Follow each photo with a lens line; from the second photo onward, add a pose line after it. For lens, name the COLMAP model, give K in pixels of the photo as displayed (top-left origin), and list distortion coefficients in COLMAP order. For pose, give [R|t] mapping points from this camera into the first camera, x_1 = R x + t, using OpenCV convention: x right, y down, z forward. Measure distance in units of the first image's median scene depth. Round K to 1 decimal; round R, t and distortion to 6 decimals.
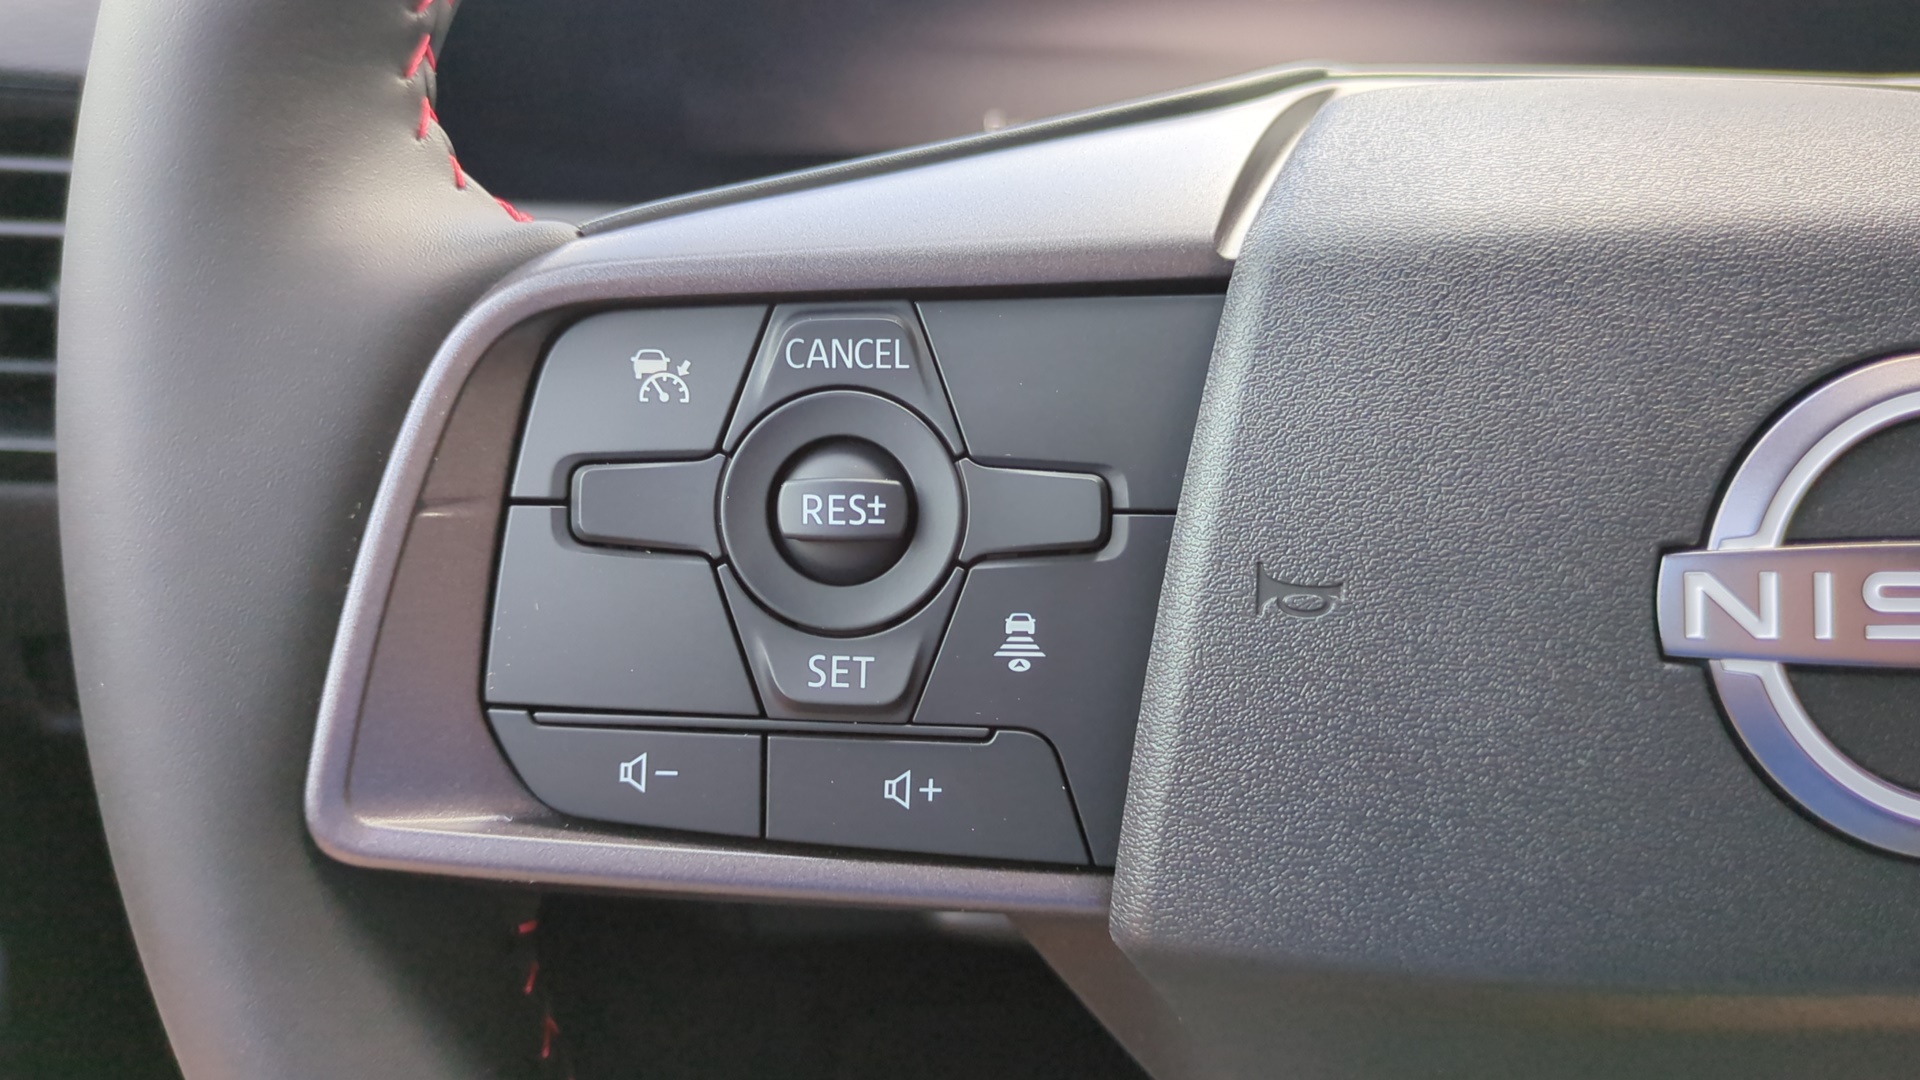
lens RADIAL K [[1577.5, 0, 960.7], [0, 1577.5, 540.9], [0, 0, 1]] dist [-0.001058, 0.000201]
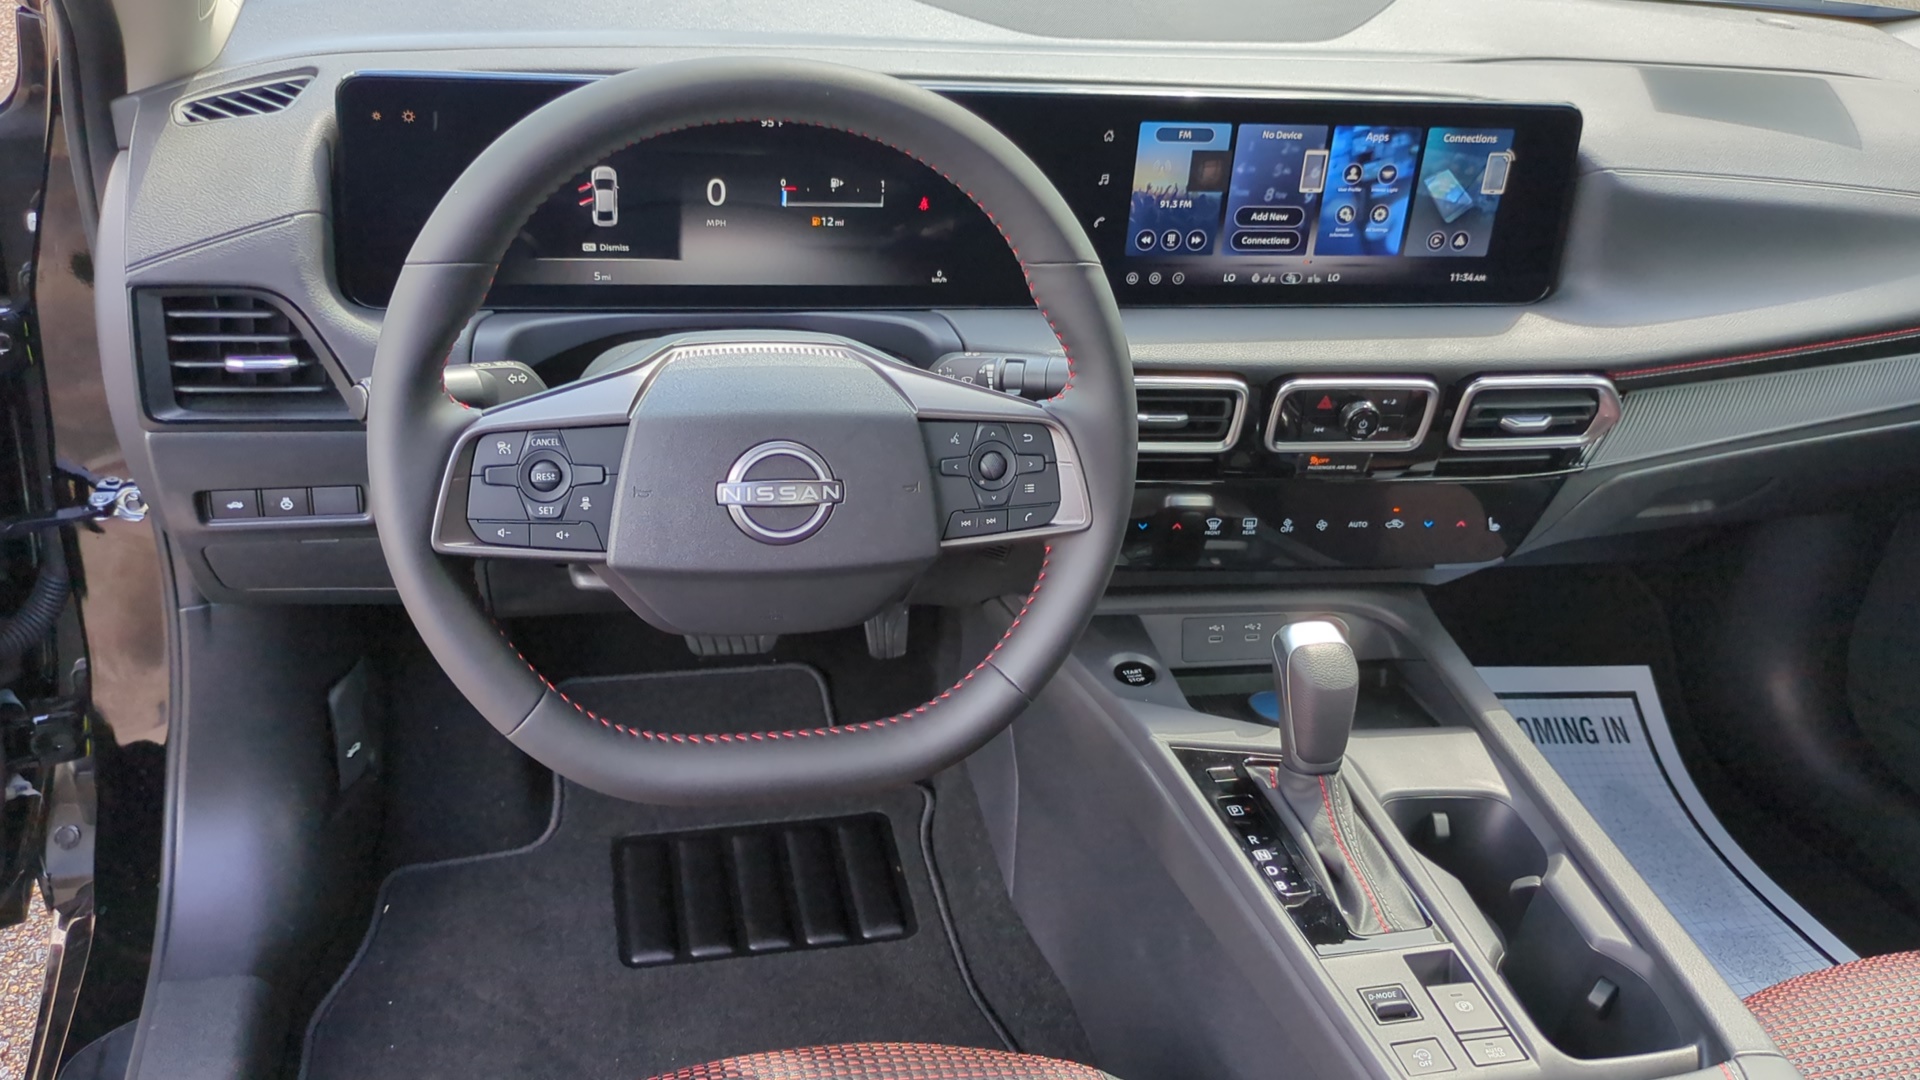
lens RADIAL K [[1577.5, 0, 959.2], [0, 1577.5, 540.7], [0, 0, 1]] dist [-0.001058, 0.000201]
pose [[0.976921, -0.025481, 0.212075, 0.126582], [-0.002774, 0.991261, 0.131883, -0.449780], [-0.213583, -0.129427, 0.968313, -3.808484]]
